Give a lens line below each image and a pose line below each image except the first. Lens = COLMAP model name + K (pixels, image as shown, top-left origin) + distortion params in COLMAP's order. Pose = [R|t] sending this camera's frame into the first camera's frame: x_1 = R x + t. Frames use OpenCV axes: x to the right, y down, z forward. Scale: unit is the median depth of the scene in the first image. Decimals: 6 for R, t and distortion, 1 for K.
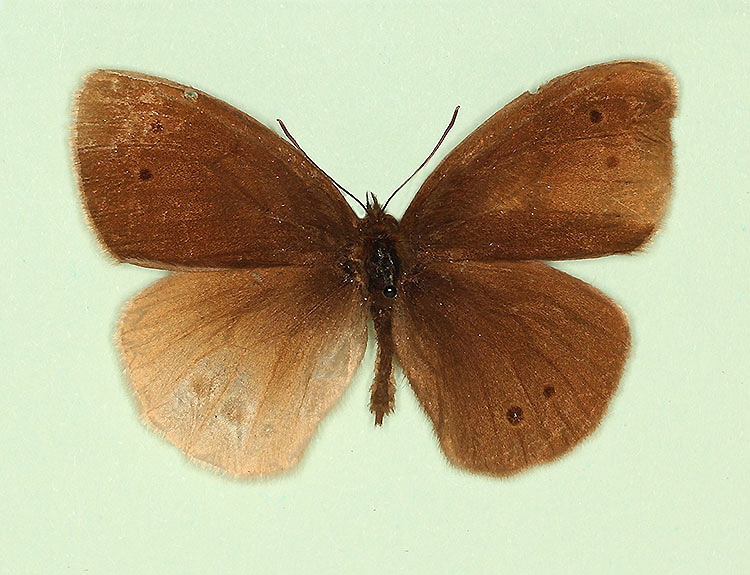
lens RADIAL K [[4938.3, 0, 421.0], [0, 4938.3, 277.5], [0, 0, 1]] dist [0.866878, 0.000000]
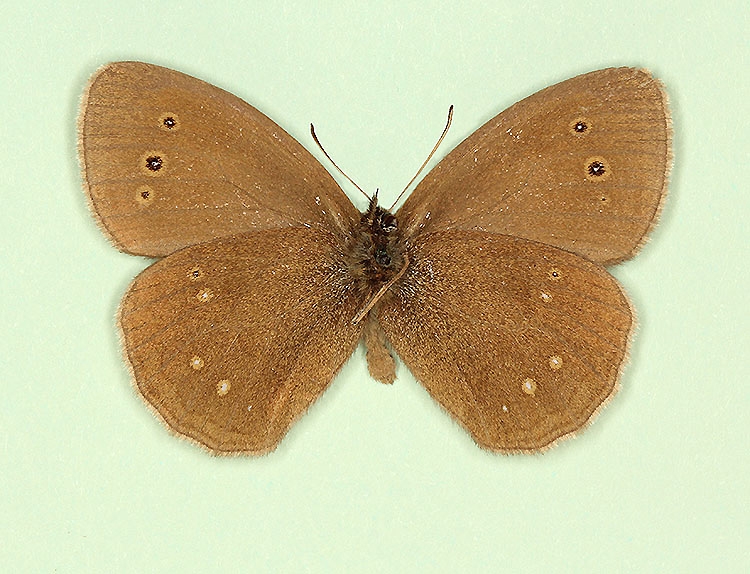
lens RADIAL K [[5349.2, 0, 376.6], [0, 5349.2, 285.5], [0, 0, 1]] dist [0.928872, 0.000000]
pose [[0.997252, 0.073806, -0.006378, -0.000398], [-0.073750, 0.997240, 0.008577, -0.010595], [0.006994, -0.008083, 0.999943, -0.173865]]
